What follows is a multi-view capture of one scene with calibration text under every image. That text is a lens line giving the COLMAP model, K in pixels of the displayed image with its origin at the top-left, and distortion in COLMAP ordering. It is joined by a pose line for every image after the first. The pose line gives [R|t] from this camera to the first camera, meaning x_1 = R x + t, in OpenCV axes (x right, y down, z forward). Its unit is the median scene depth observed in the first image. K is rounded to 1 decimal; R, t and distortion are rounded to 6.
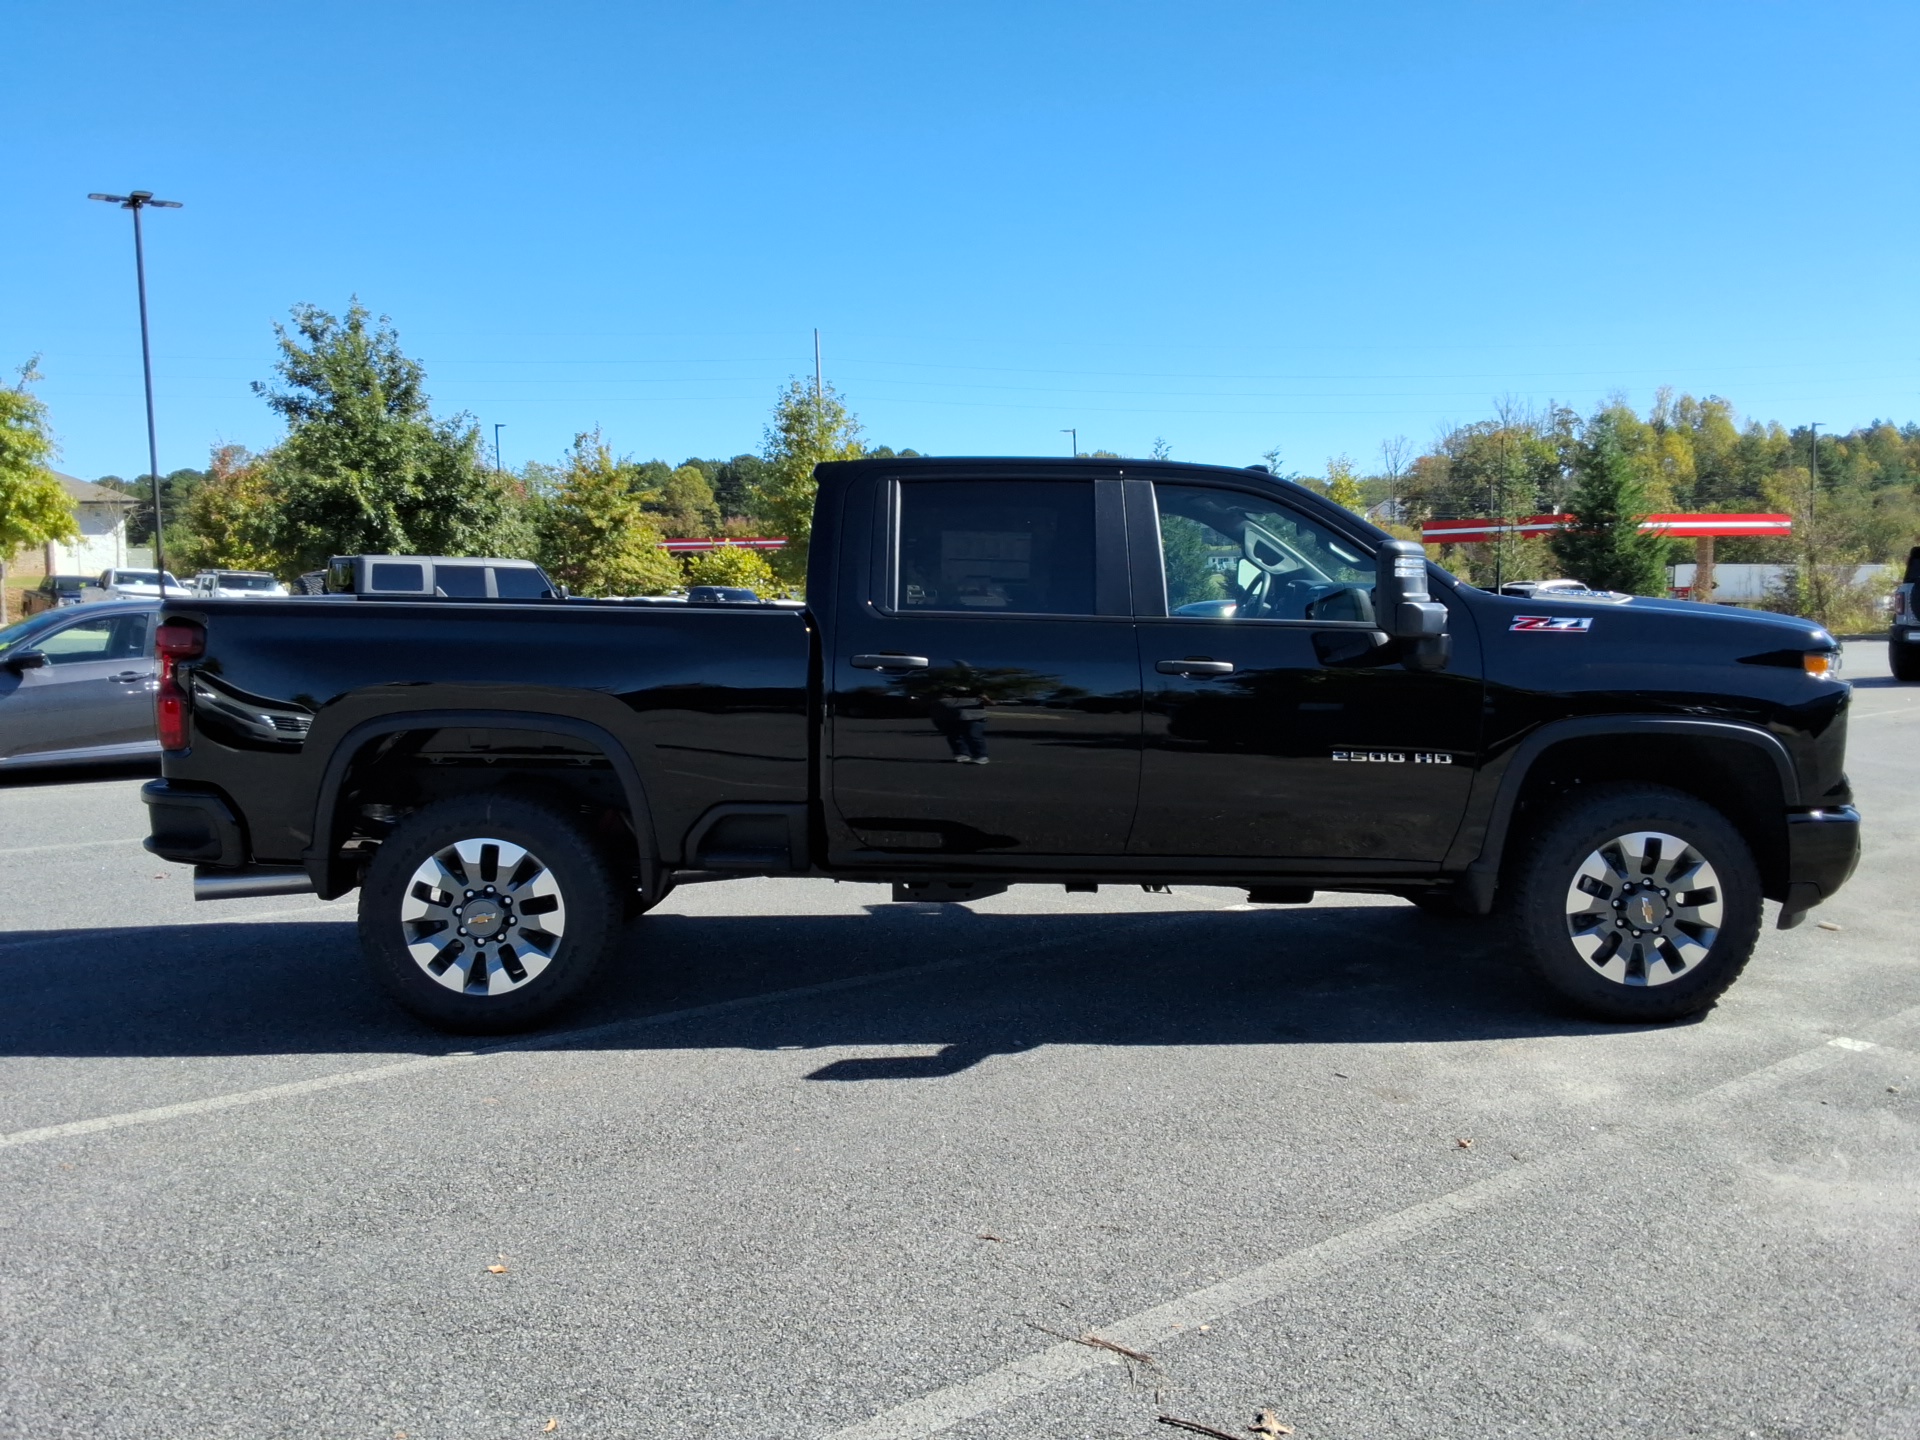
lens RADIAL K [[1579.1, 0, 977.9], [0, 1579.1, 710.7], [0, 0, 1]] dist [0.114183, -0.200446]
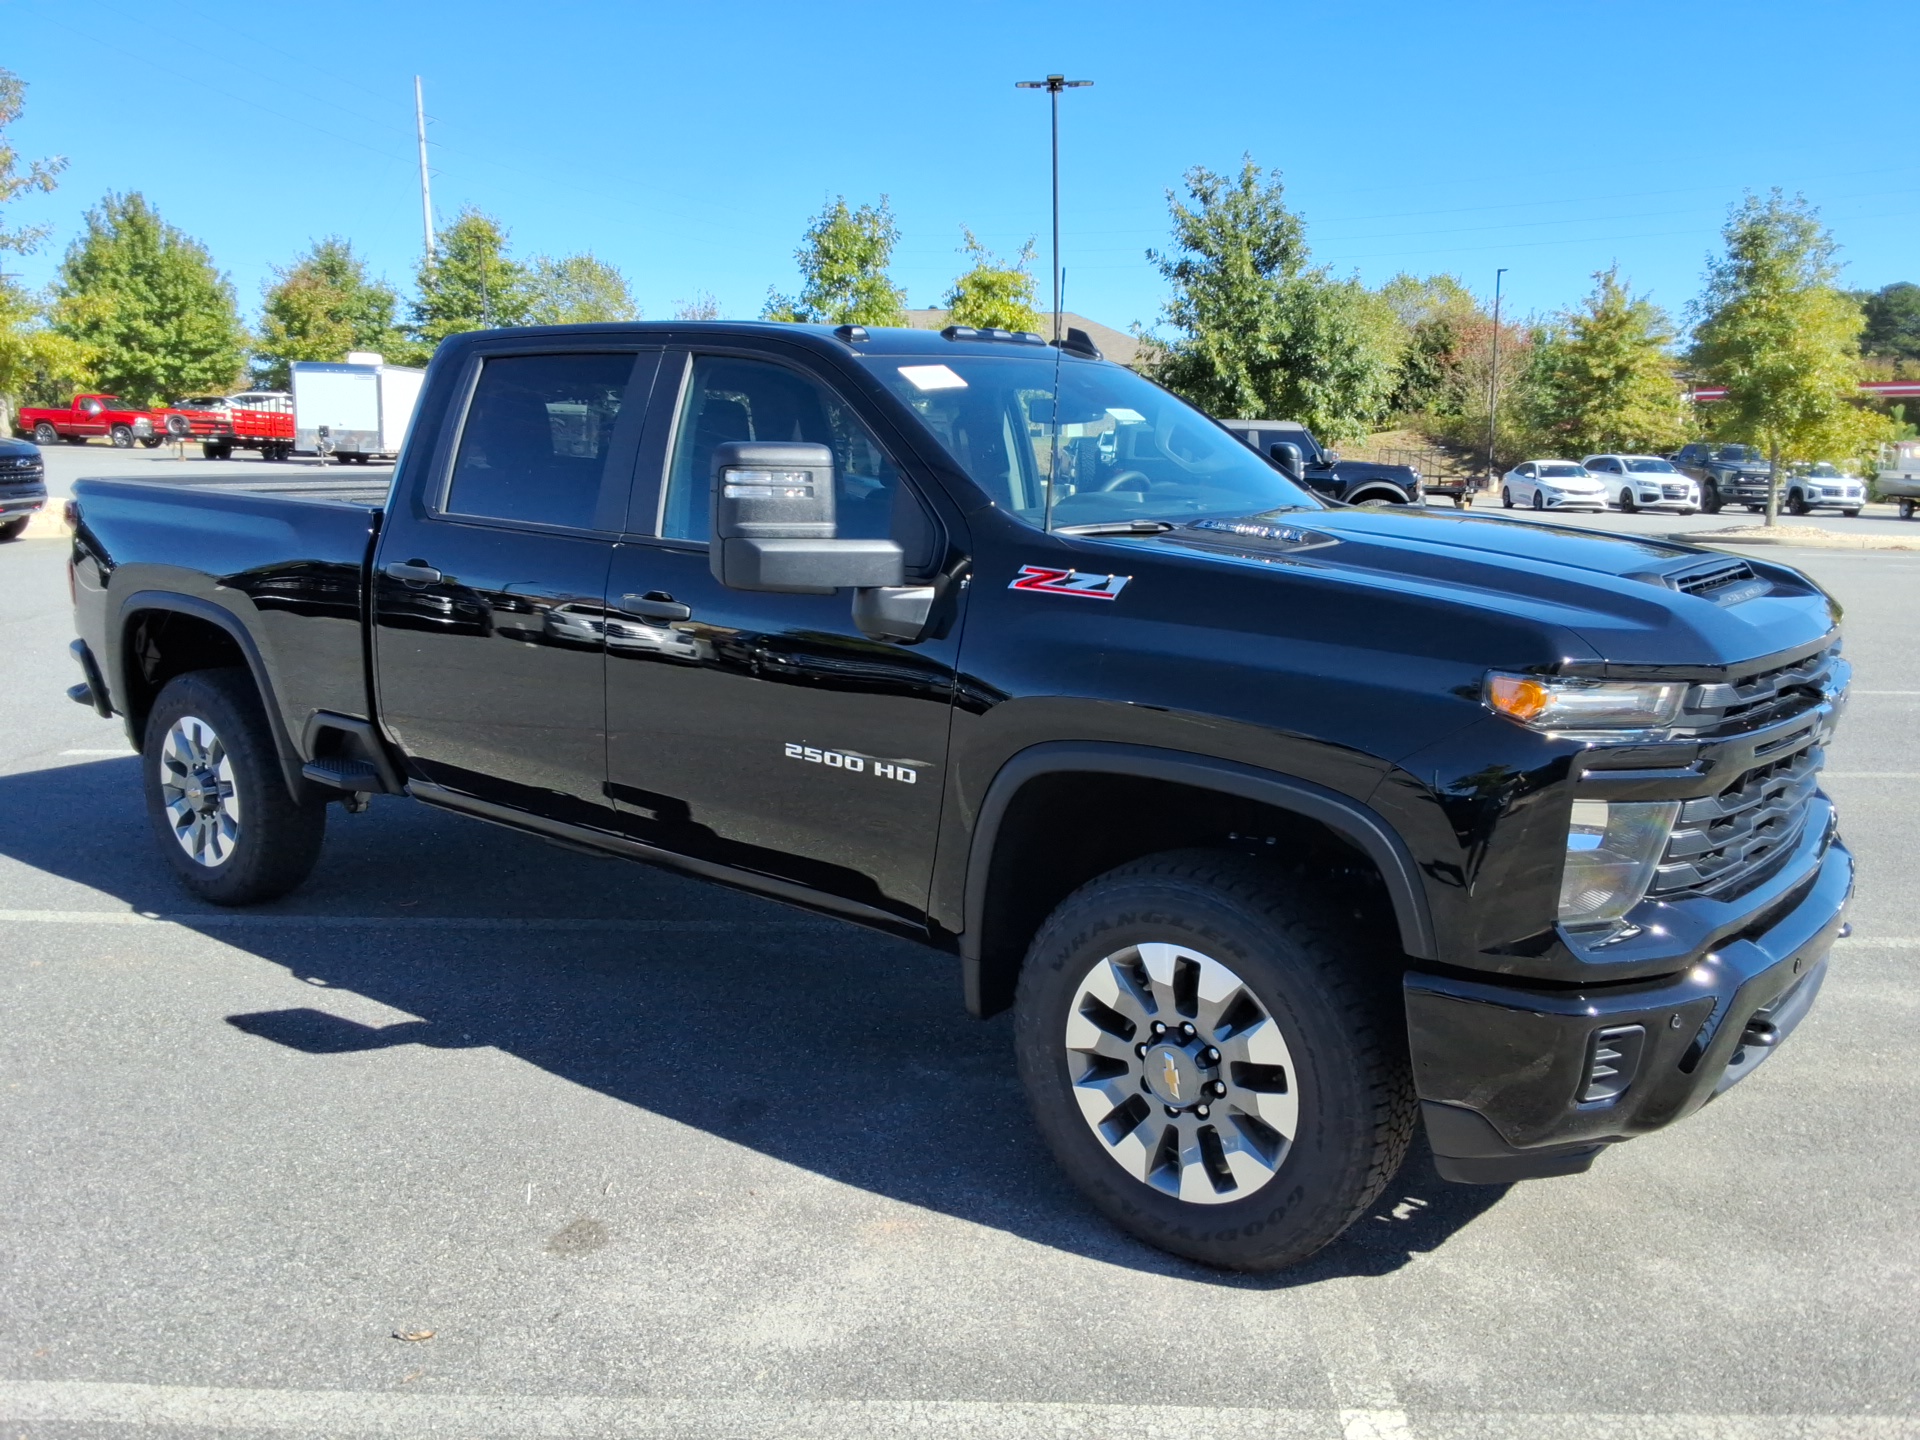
lens RADIAL K [[1557.2, 0, 960.9], [0, 1557.2, 719.7], [0, 0, 1]] dist [0.119502, -0.194988]
pose [[0.766340, 0.121400, -0.630860, 0.147127], [-0.058153, 0.991060, 0.120073, -0.014705], [0.639798, -0.055330, 0.766549, 0.106706]]
